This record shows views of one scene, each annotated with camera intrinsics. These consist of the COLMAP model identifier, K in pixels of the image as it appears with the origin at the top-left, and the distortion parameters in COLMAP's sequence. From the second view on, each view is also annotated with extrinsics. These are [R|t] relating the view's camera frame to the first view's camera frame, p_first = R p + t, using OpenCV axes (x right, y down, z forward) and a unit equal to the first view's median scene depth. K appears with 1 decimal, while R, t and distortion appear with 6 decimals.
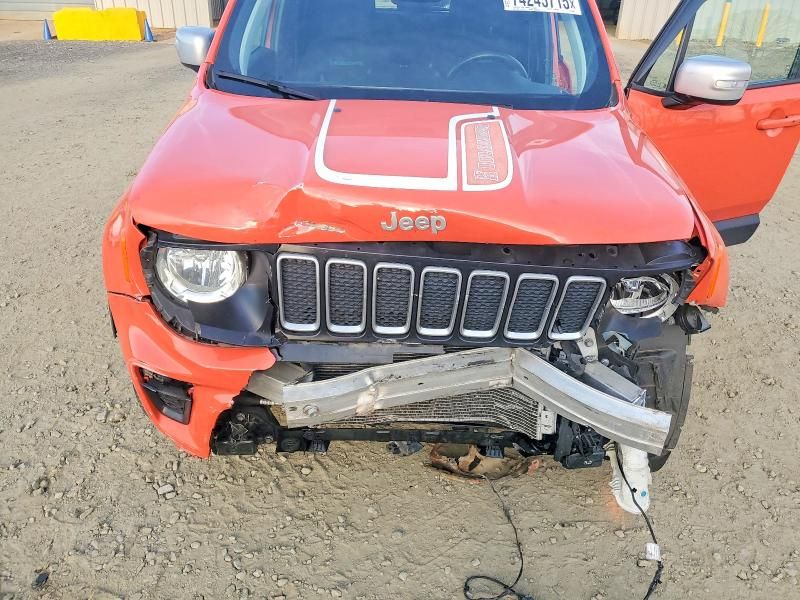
lens RADIAL K [[619.8, 0, 401.3], [0, 619.8, 301.5], [0, 0, 1]] dist [0.013654, 0.009491]
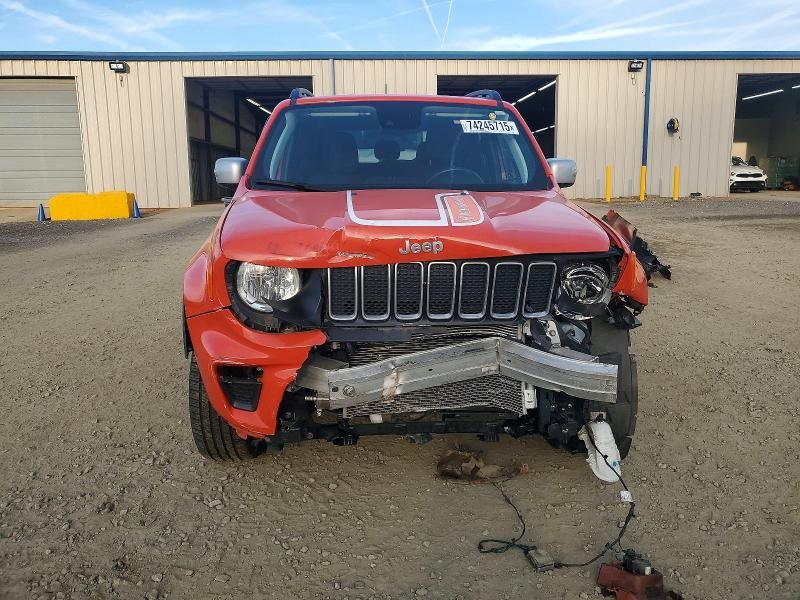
lens RADIAL K [[619.8, 0, 398.4], [0, 619.8, 297.2], [0, 0, 1]] dist [0.013654, 0.009491]
pose [[0.997079, -0.052290, 0.055670, -0.087656], [0.065329, 0.961489, -0.266968, 0.284517], [-0.039566, 0.269825, 0.962096, -0.257043]]
